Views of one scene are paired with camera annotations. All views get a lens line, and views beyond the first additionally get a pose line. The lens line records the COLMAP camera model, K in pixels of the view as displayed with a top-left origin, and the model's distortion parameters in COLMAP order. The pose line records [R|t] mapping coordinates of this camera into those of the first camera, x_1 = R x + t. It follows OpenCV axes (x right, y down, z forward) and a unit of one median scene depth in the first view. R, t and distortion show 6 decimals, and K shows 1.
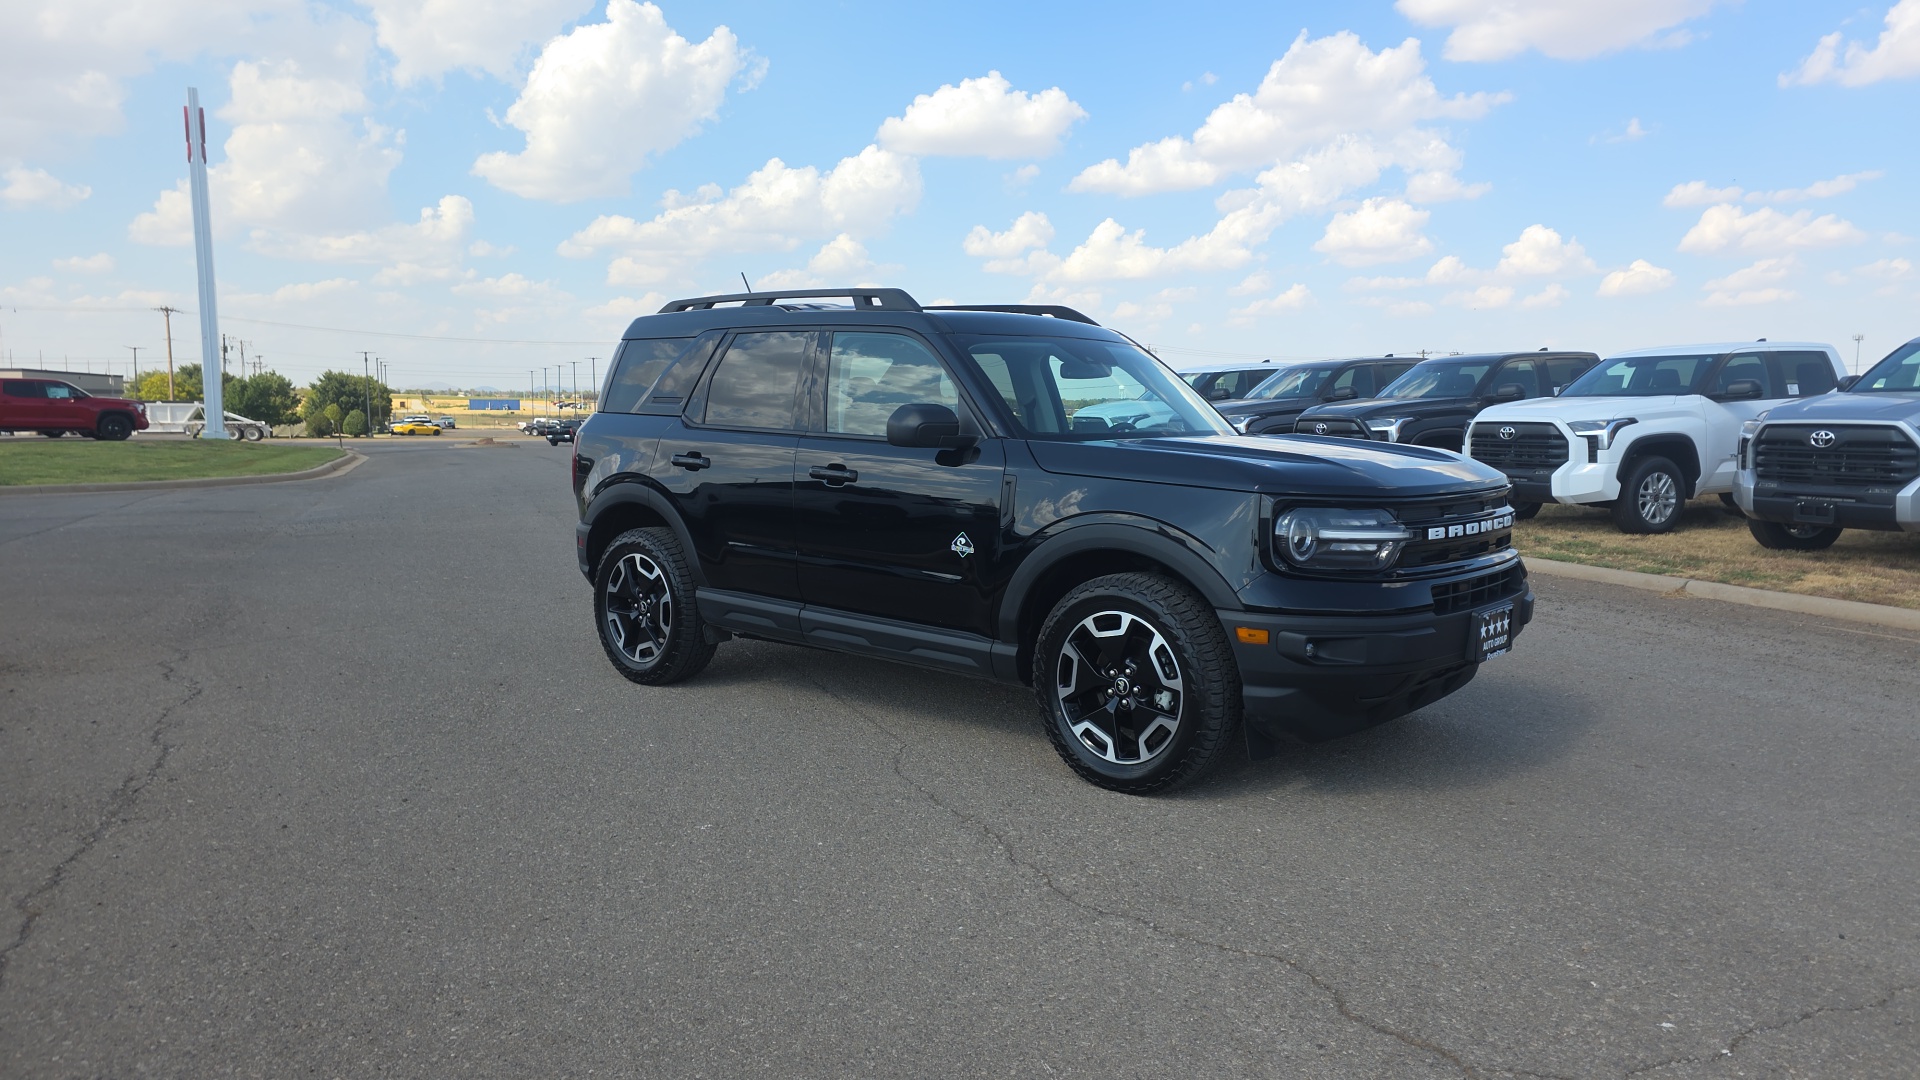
lens RADIAL K [[1309.7, 0, 1006.1], [0, 1309.7, 541.1], [0, 0, 1]] dist [0.067872, -0.065442]
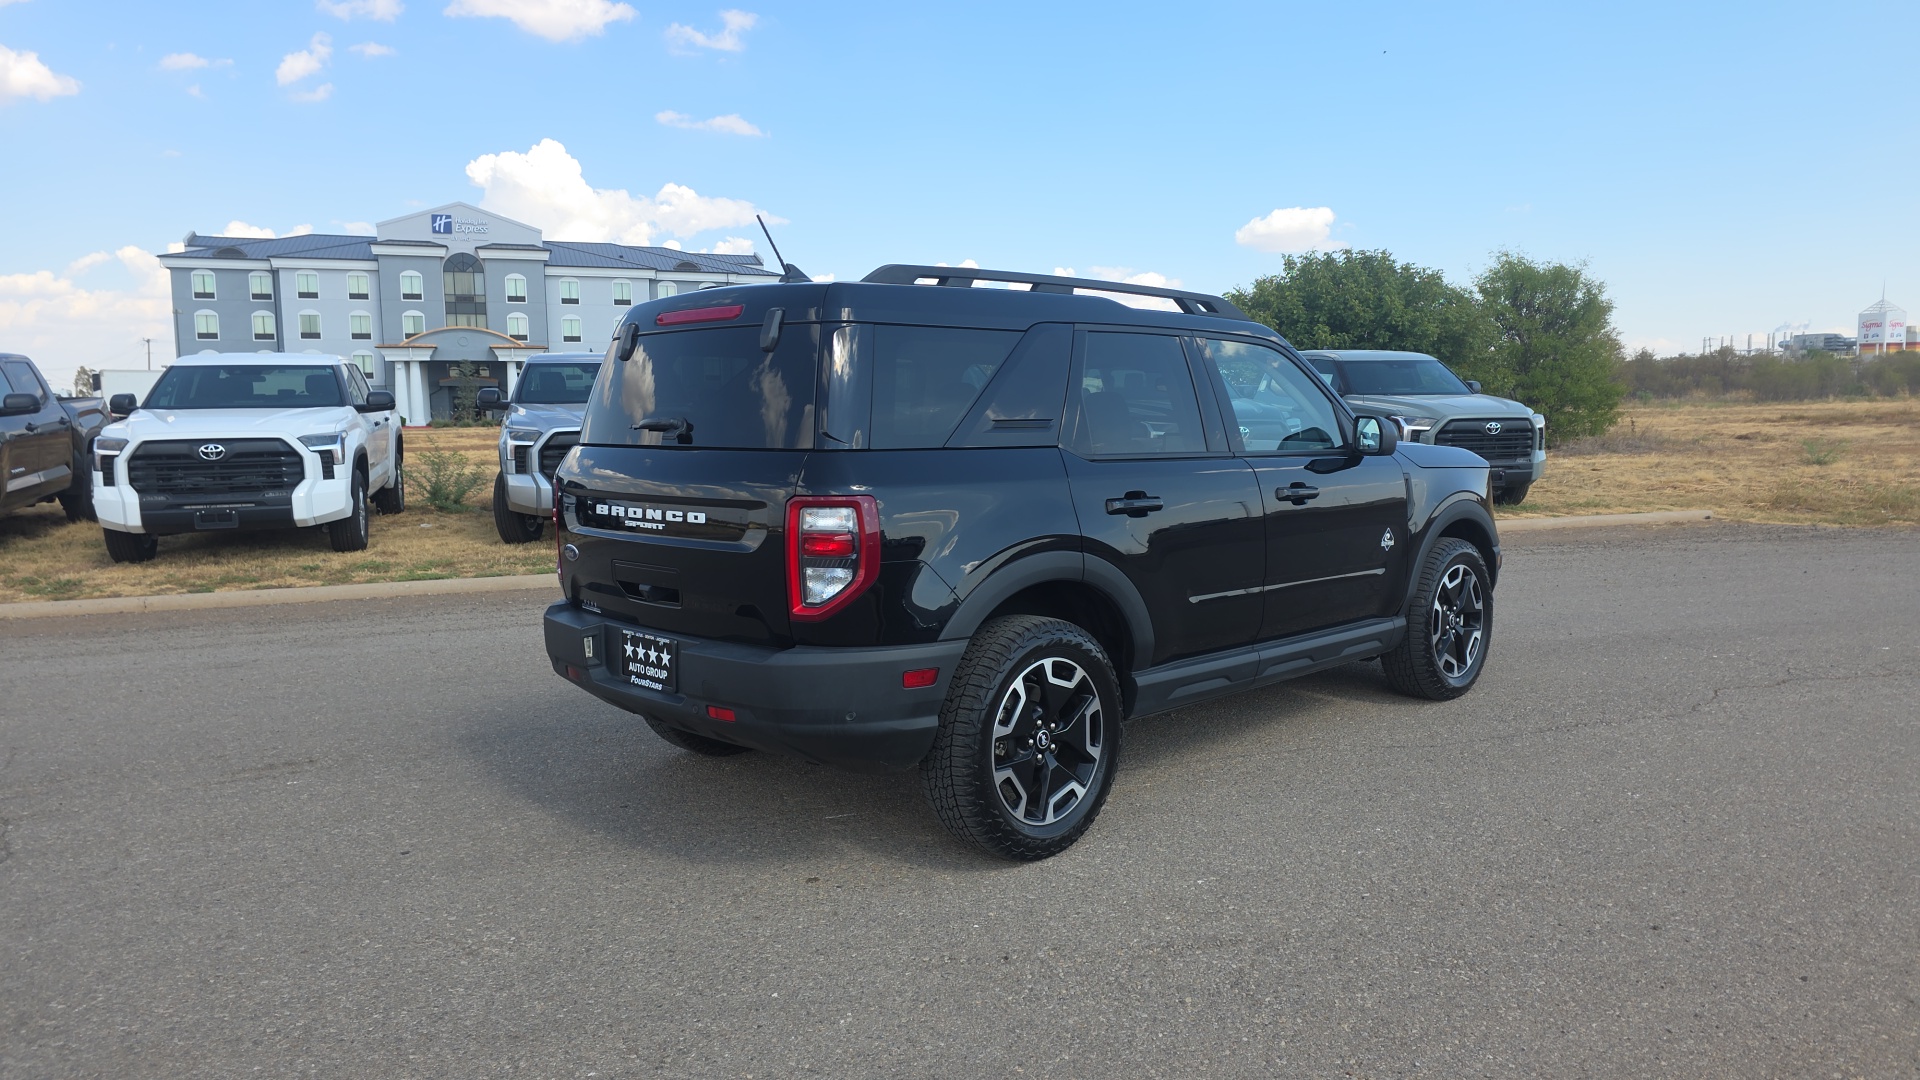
lens RADIAL K [[1309.7, 0, 1006.1], [0, 1309.7, 541.1], [0, 0, 1]] dist [0.067872, -0.065442]
pose [[0.069083, -0.110448, 0.991478, -0.431079], [0.116214, 0.987977, 0.101960, -0.054610], [-0.990819, 0.108180, 0.081088, 0.450961]]
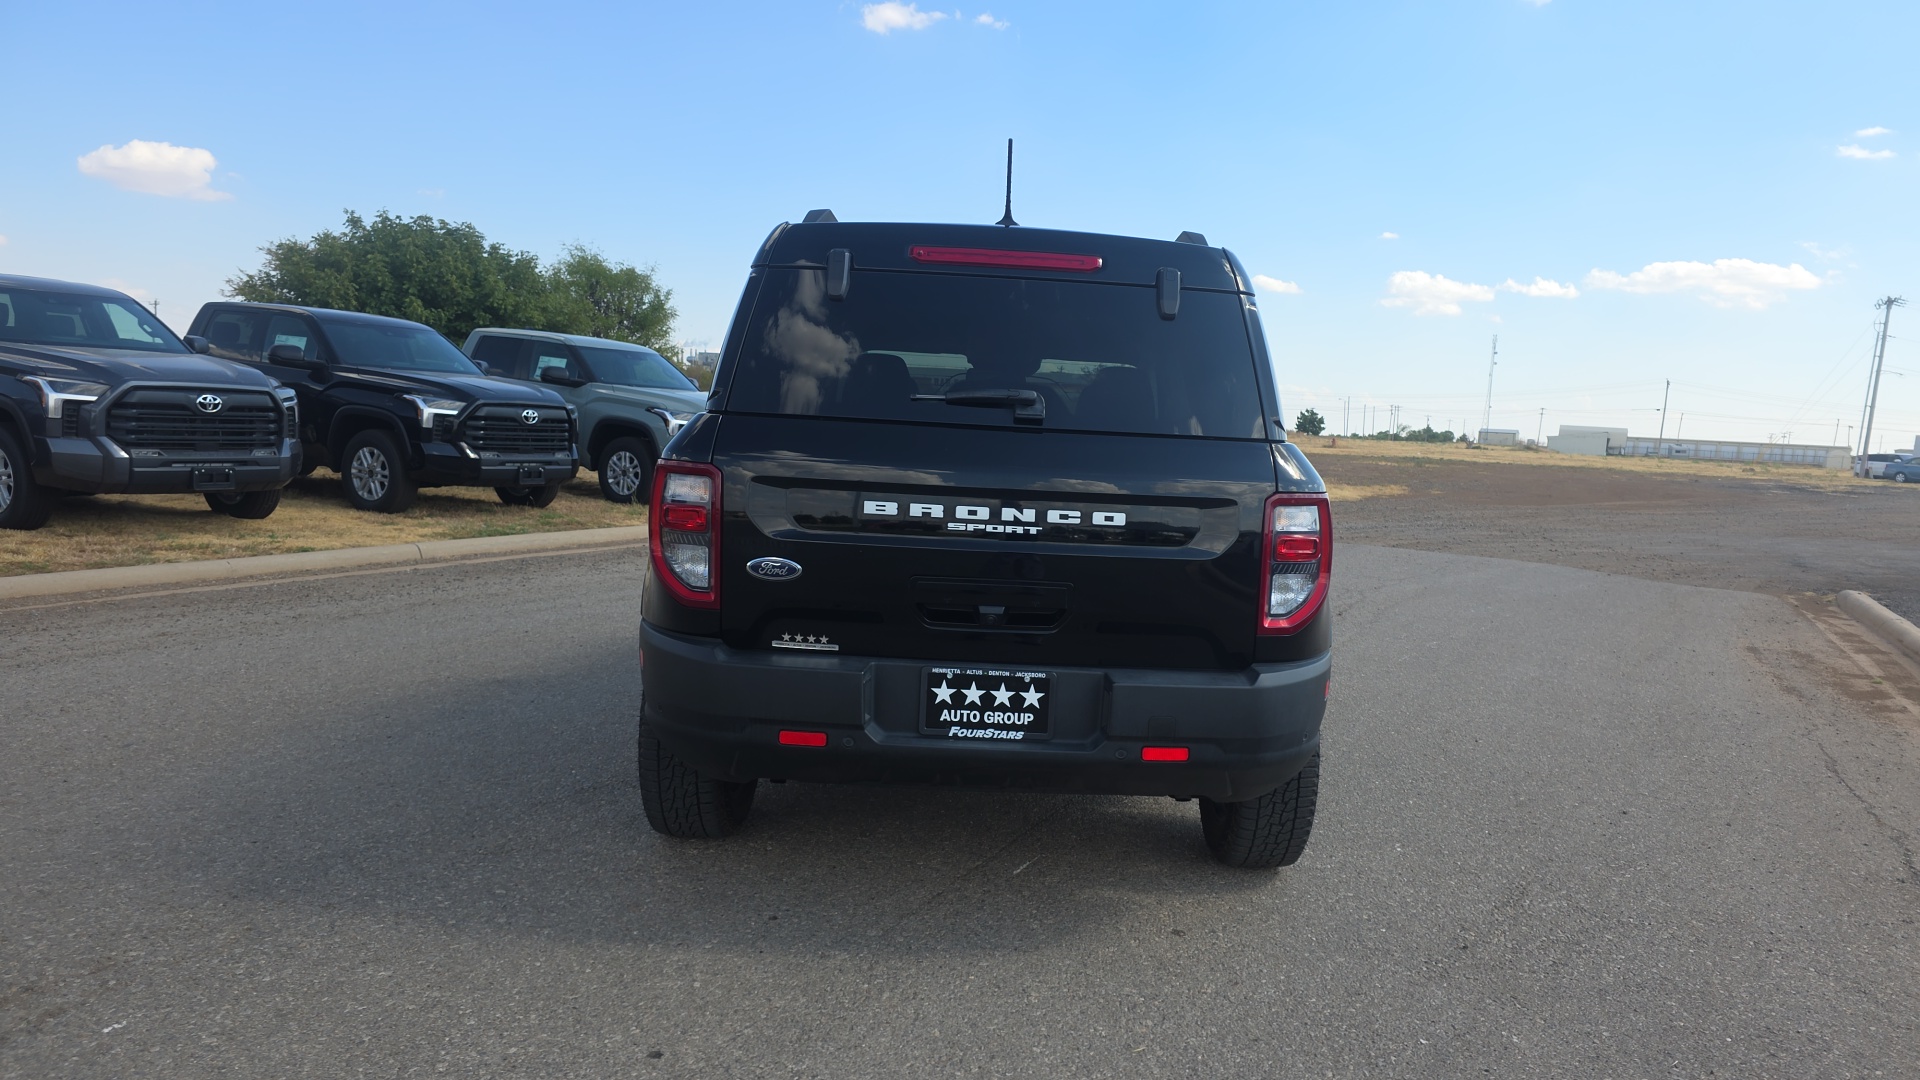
lens RADIAL K [[1309.7, 0, 1006.1], [0, 1309.7, 541.1], [0, 0, 1]] dist [0.067872, -0.065442]
pose [[-0.682741, -0.109573, 0.722397, -0.303943], [0.017616, 0.985935, 0.166196, -0.073758], [-0.730448, 0.126195, -0.671209, 0.716262]]
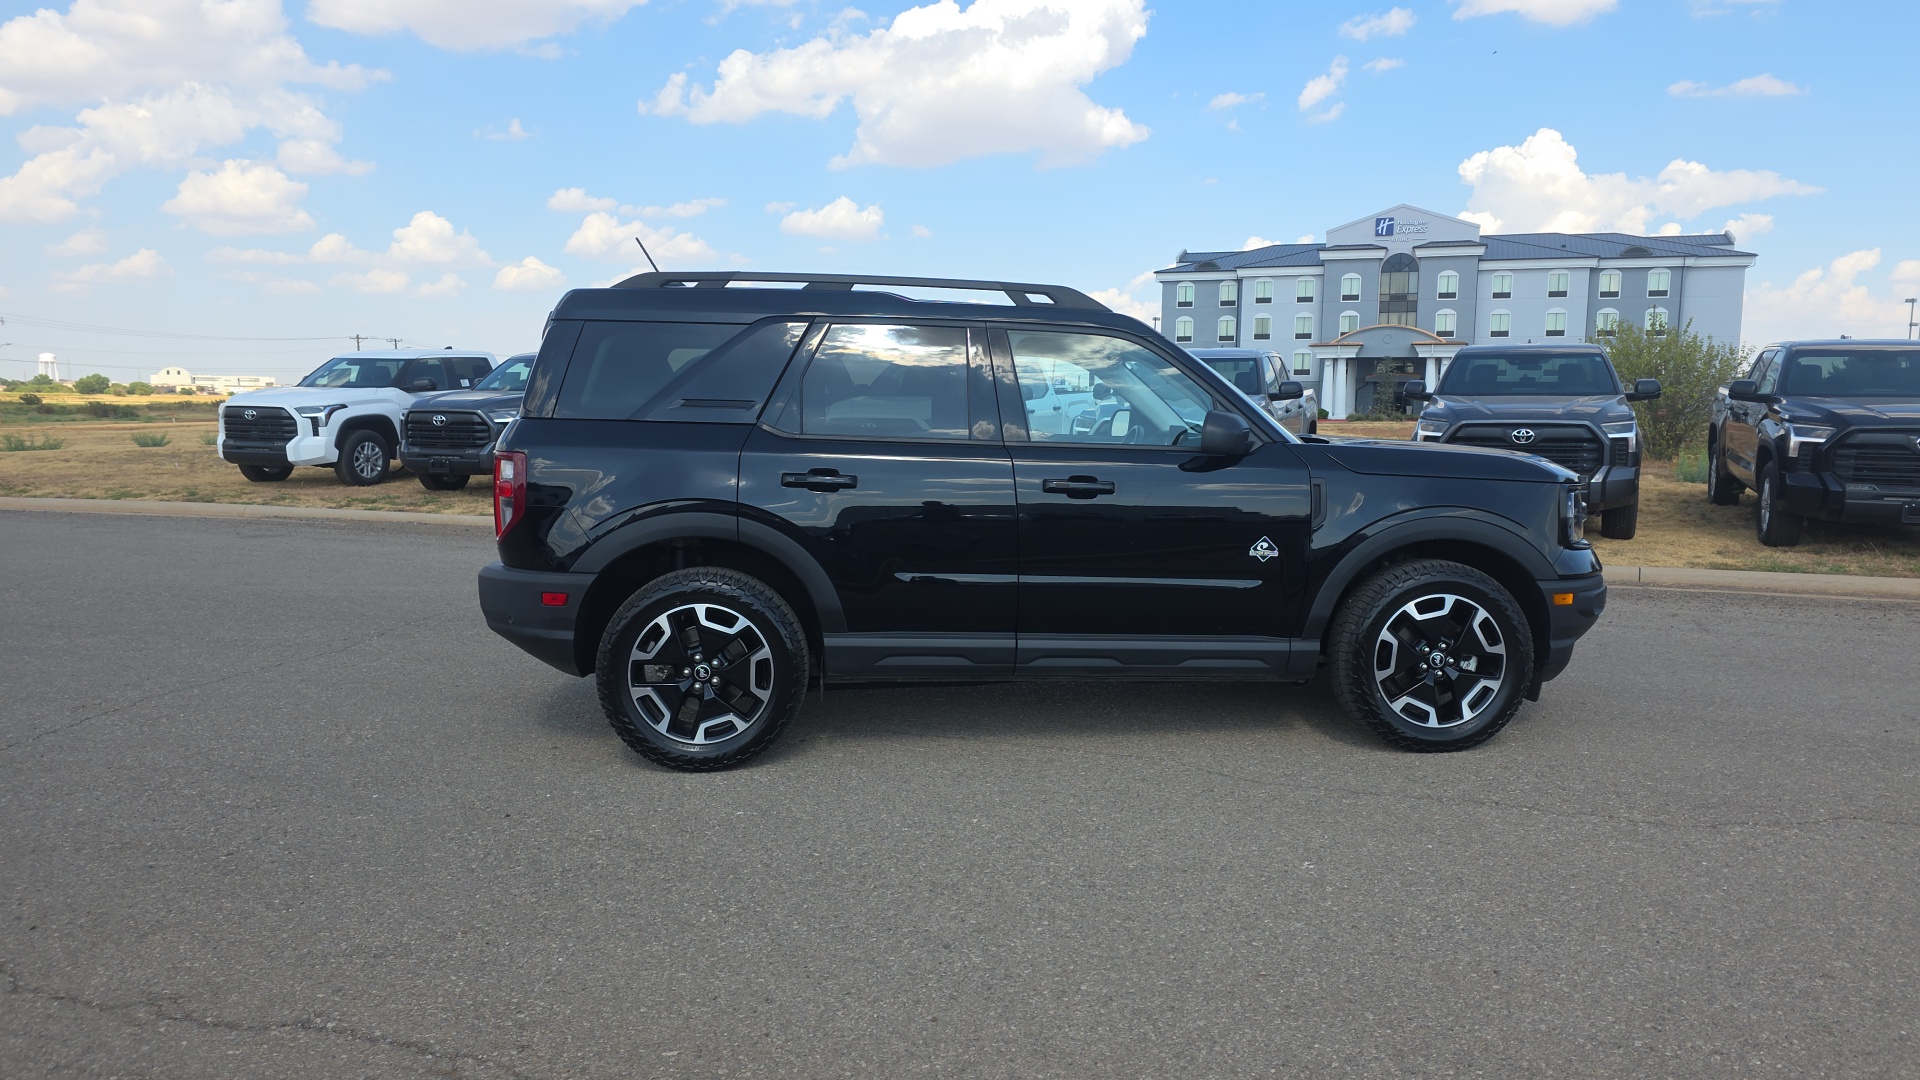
lens RADIAL K [[1305.0, 0, 990.5], [0, 1305.0, 549.9], [0, 0, 1]] dist [0.073304, -0.070129]
pose [[0.699431, -0.080055, 0.710202, -0.329128], [0.069430, 0.996618, 0.043963, -0.020420], [-0.711320, 0.018560, 0.702624, 0.160478]]
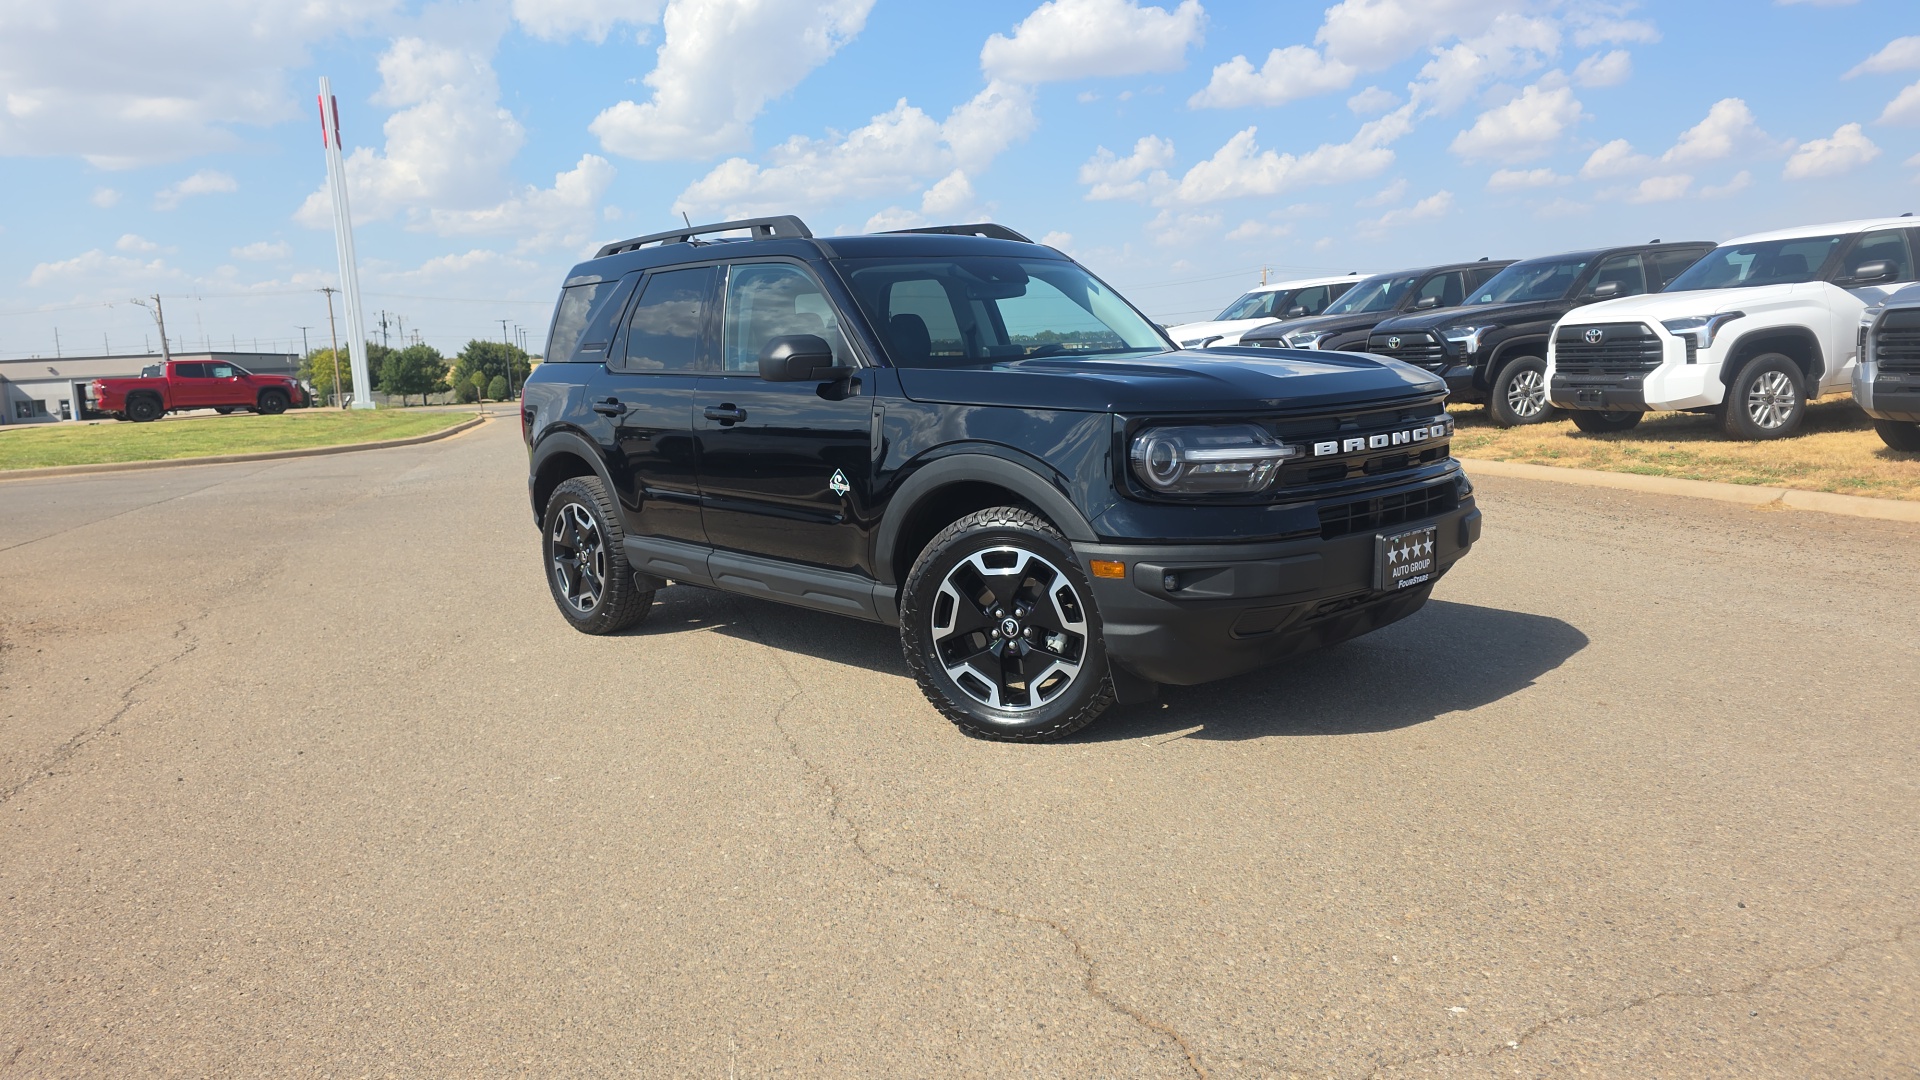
lens RADIAL K [[1311.7, 0, 933.3], [0, 1311.7, 543.3], [0, 0, 1]] dist [0.071372, -0.075108]
pose [[0.988461, -0.030430, -0.148389, 0.063471], [0.037458, 0.998294, 0.044795, 0.002532], [0.146773, -0.049836, 0.987914, 0.024819]]
